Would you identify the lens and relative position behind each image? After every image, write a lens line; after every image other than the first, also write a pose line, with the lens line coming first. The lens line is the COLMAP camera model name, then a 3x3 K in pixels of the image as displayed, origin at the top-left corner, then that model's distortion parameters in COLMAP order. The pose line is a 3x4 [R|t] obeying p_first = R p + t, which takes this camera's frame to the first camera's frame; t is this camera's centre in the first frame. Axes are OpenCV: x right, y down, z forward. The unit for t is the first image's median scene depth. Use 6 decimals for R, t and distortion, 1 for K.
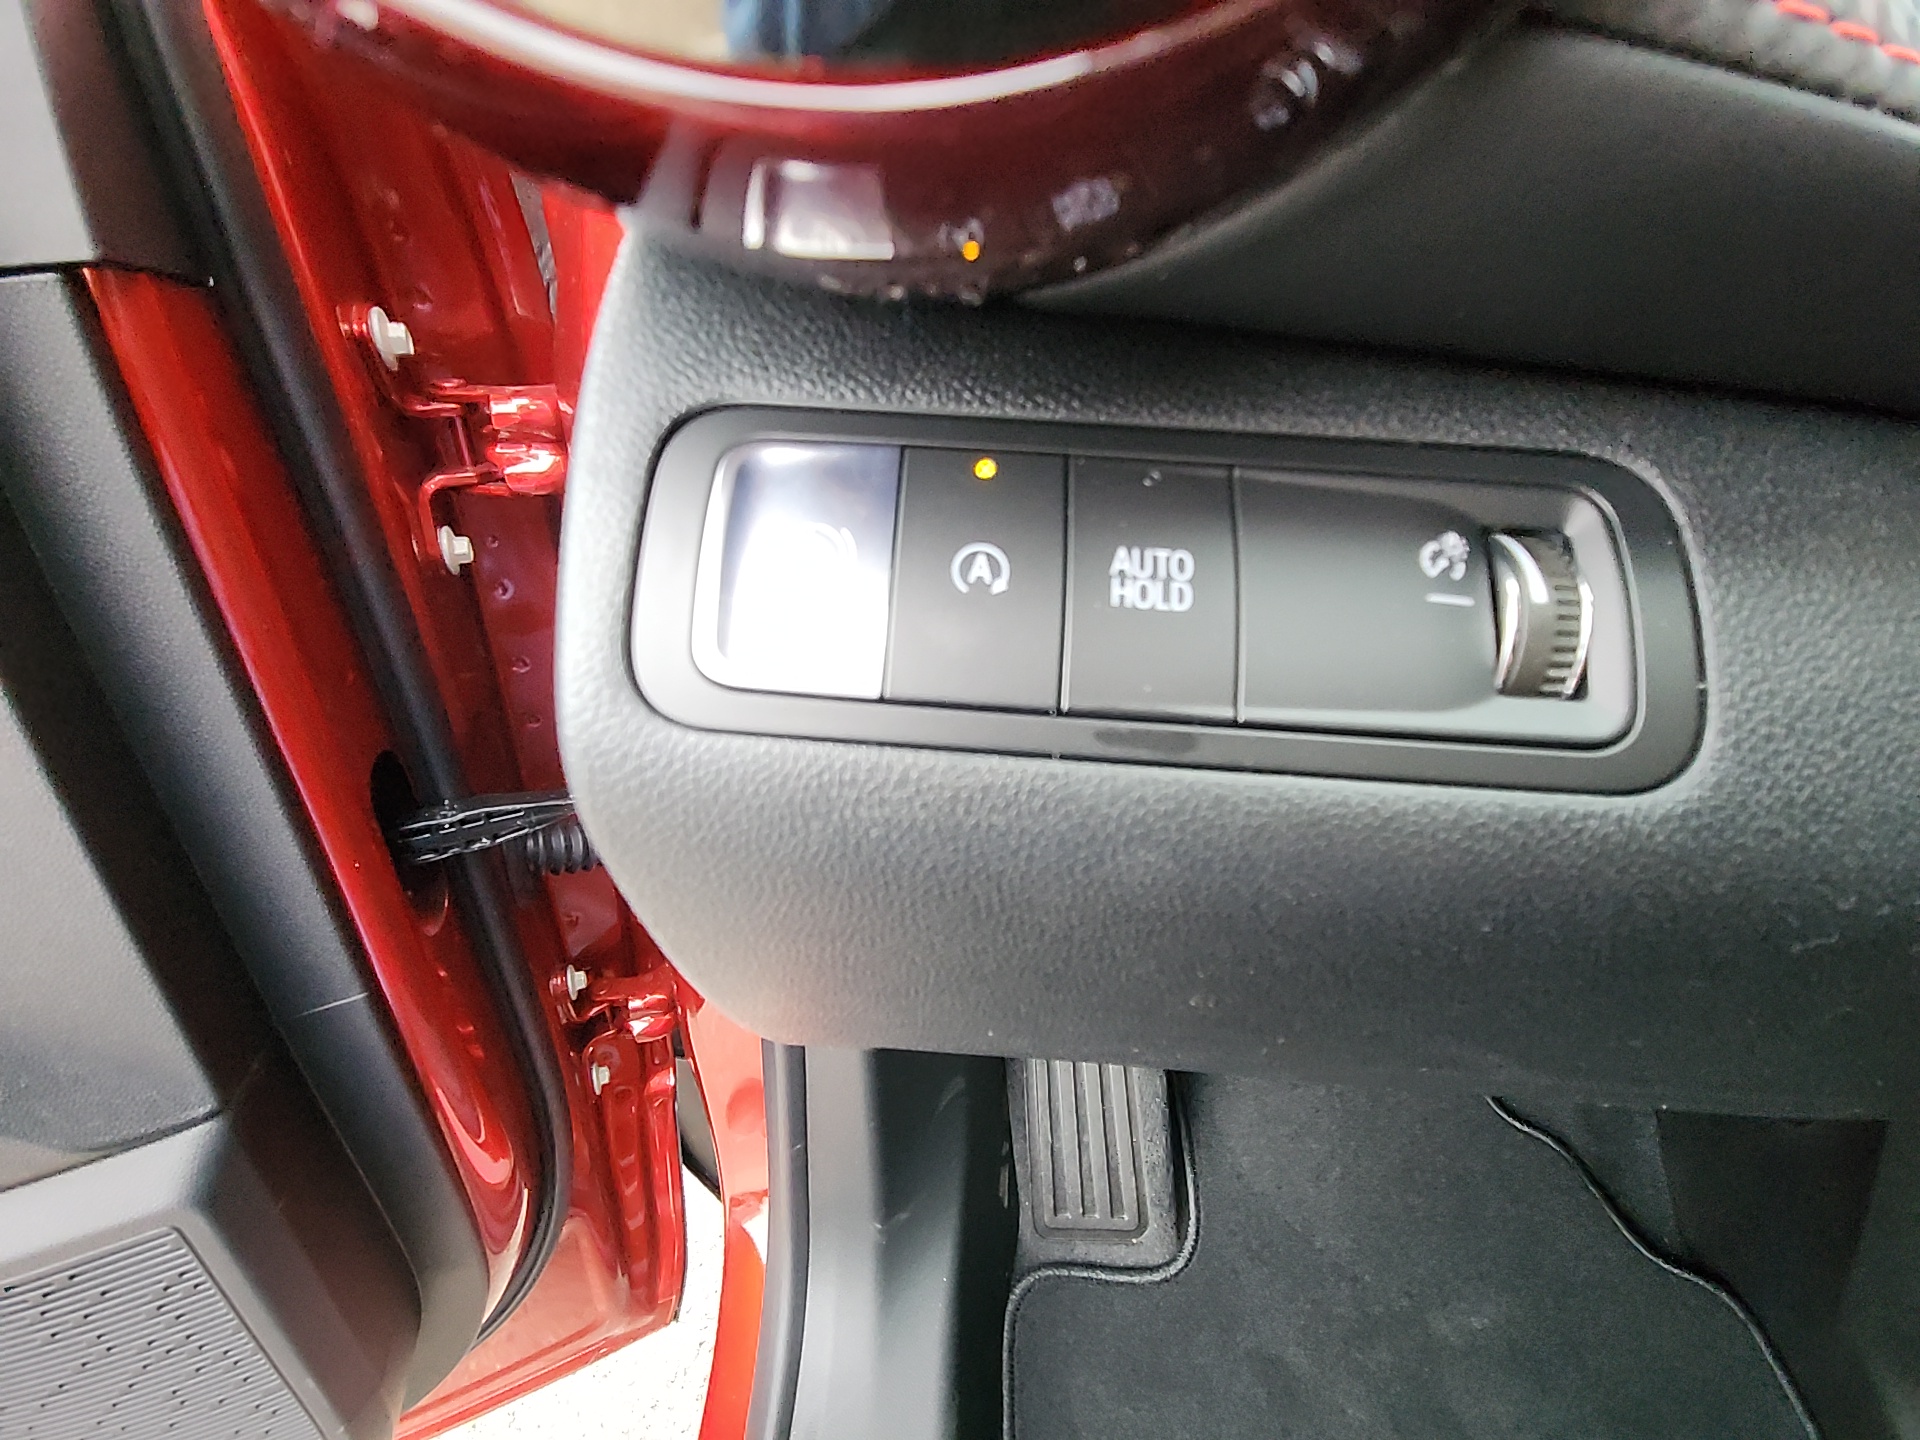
lens RADIAL K [[778.2, 0, 948.3], [0, 778.2, 697.5], [0, 0, 1]] dist [0.005078, -0.004664]
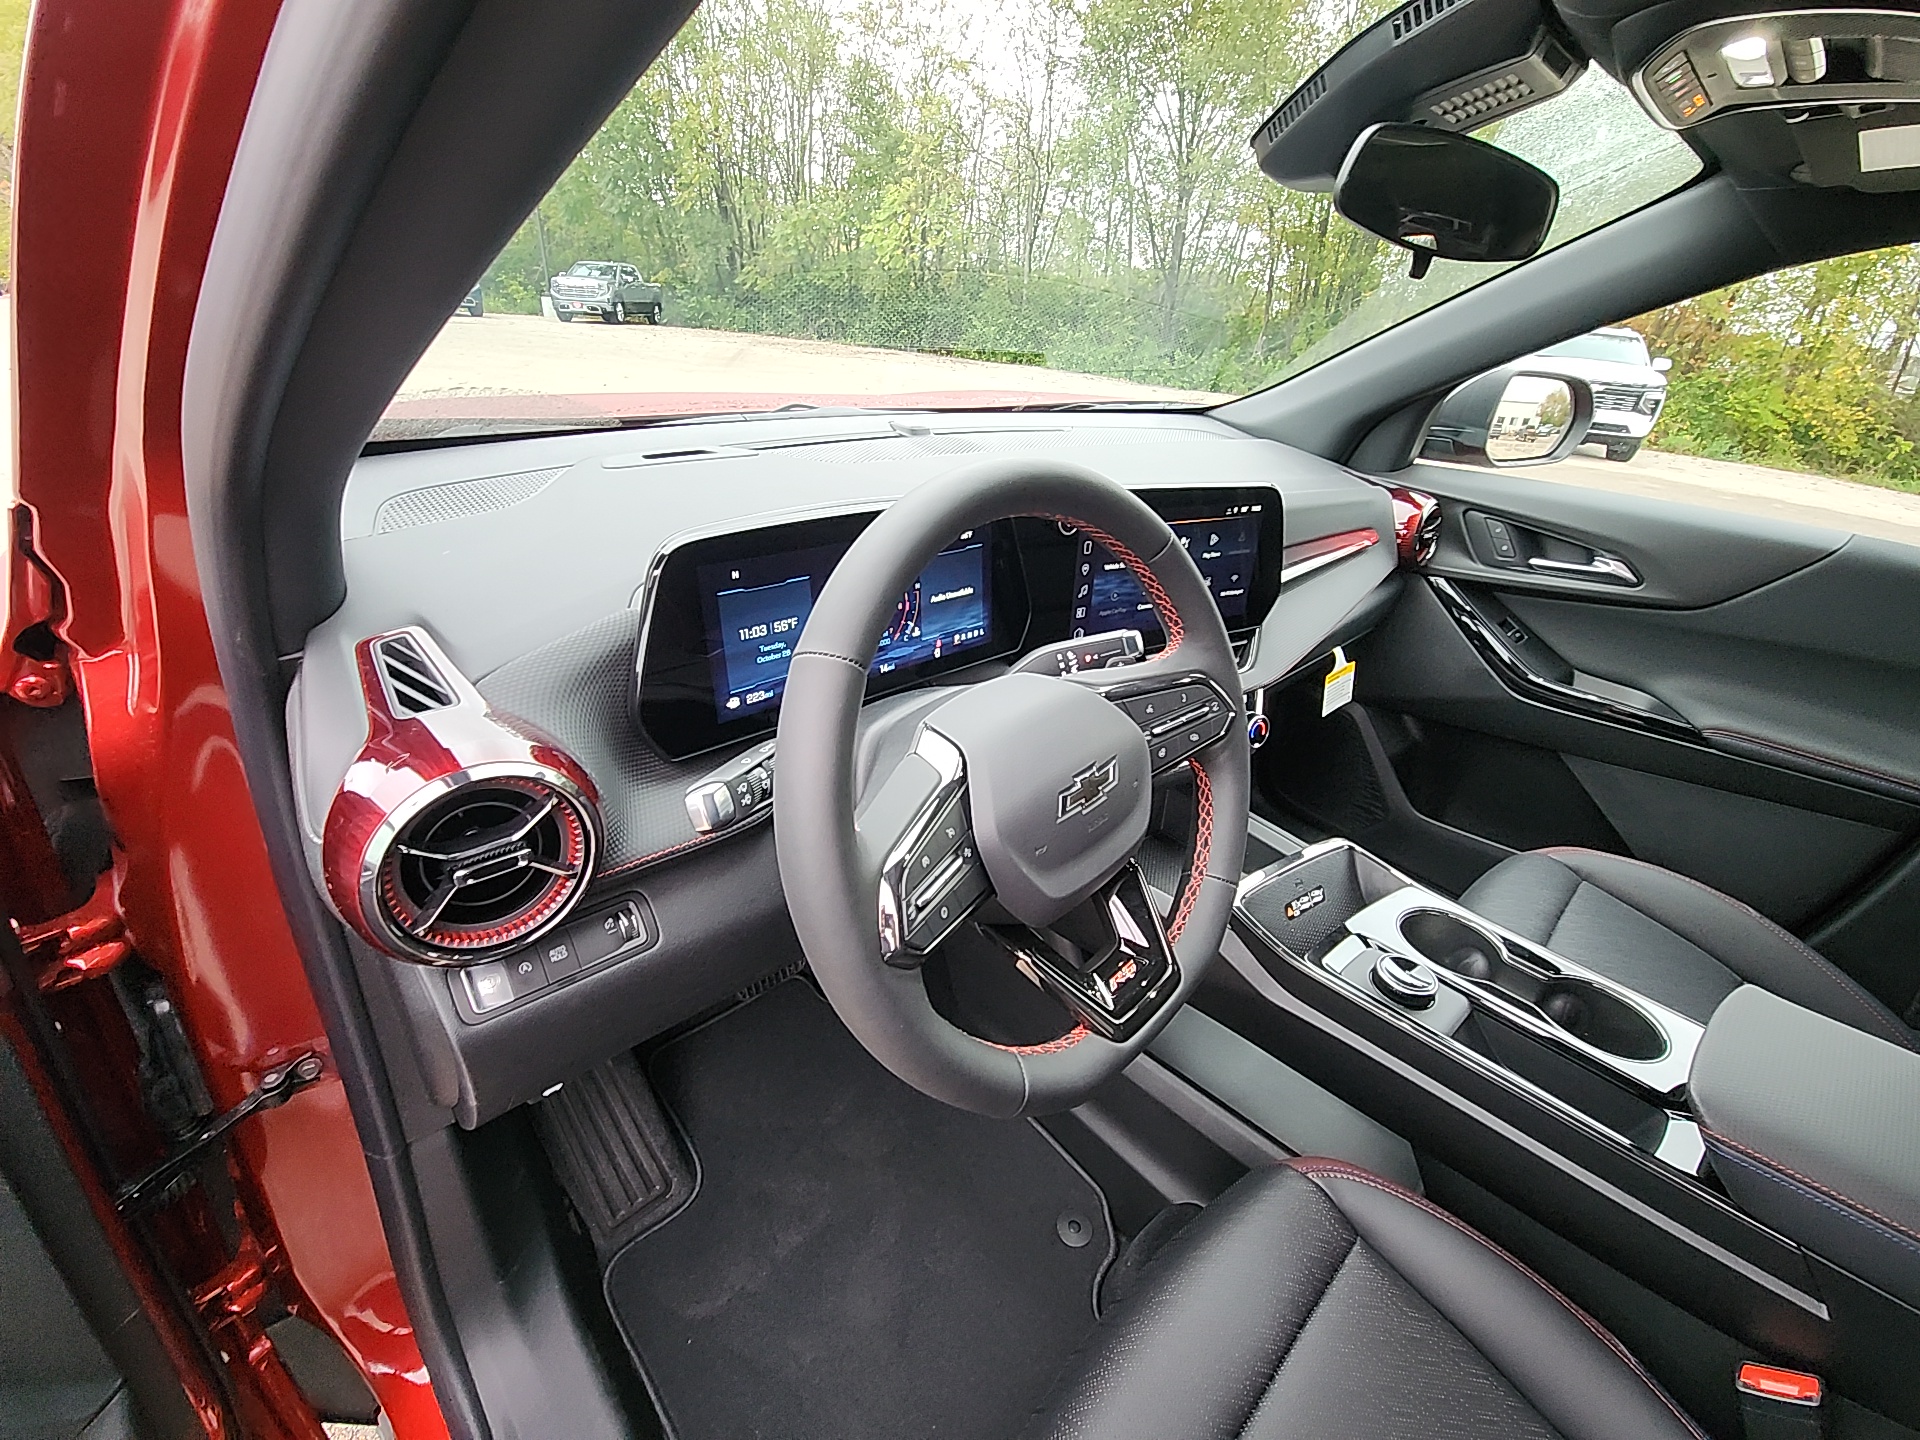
lens RADIAL K [[778.2, 0, 948.3], [0, 778.2, 697.5], [0, 0, 1]] dist [0.005078, -0.004664]
pose [[0.696383, -0.275082, 0.662858, -0.145904], [0.321989, 0.945203, 0.053980, -0.190272], [-0.641384, 0.175843, 0.746797, -0.783512]]
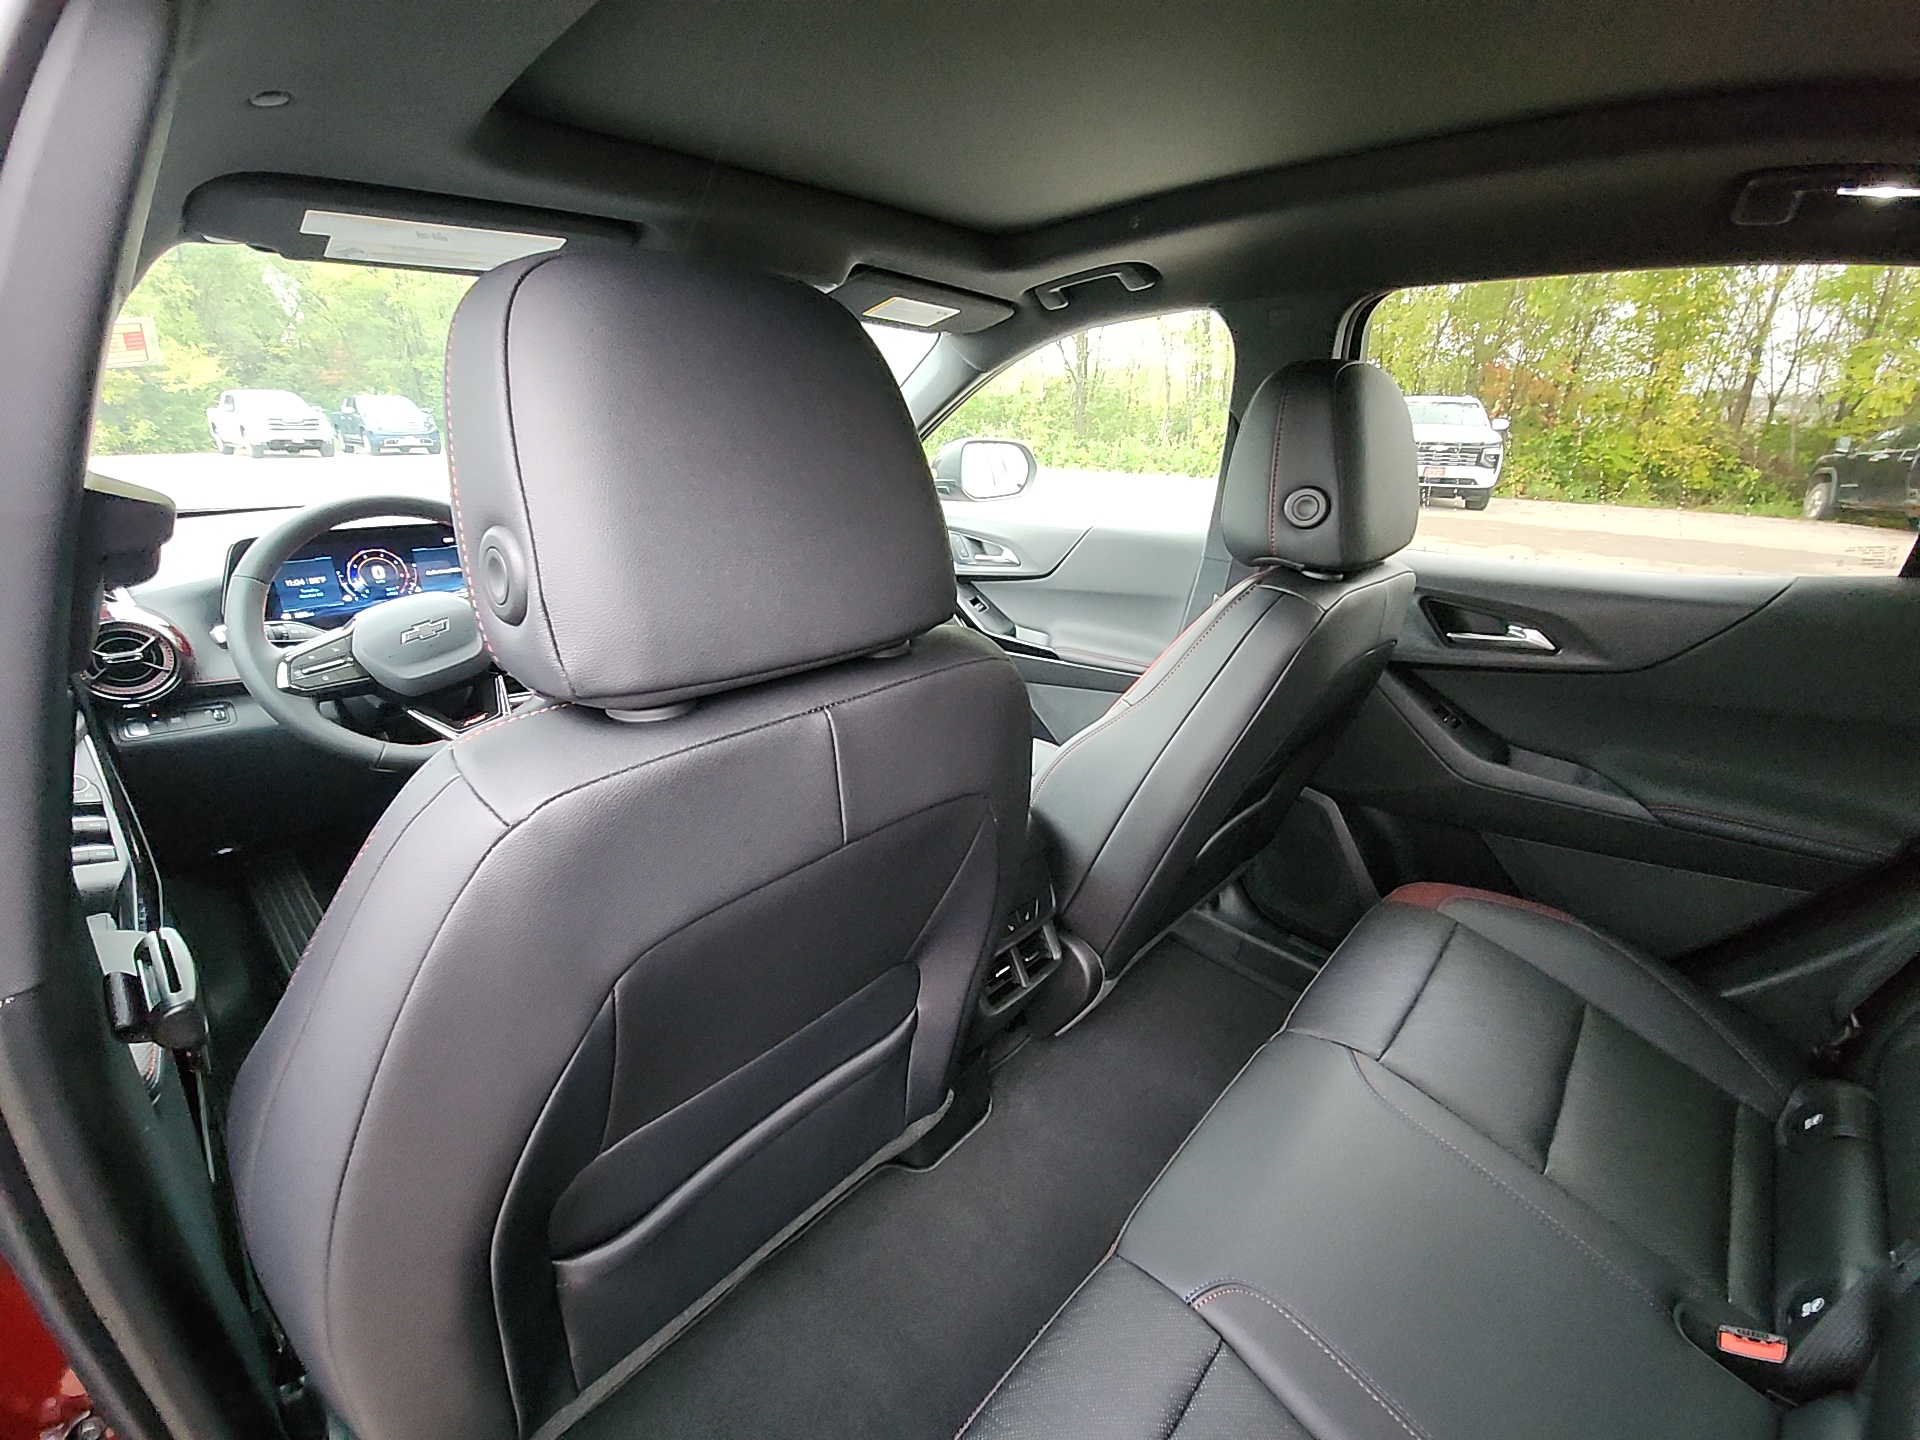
lens RADIAL K [[778.2, 0, 948.3], [0, 778.2, 697.5], [0, 0, 1]] dist [0.005078, -0.004664]
pose [[0.650626, -0.250020, 0.717061, -0.077249], [0.397117, 0.916868, -0.040637, 0.721595], [-0.647290, 0.311197, 0.695825, -2.311490]]
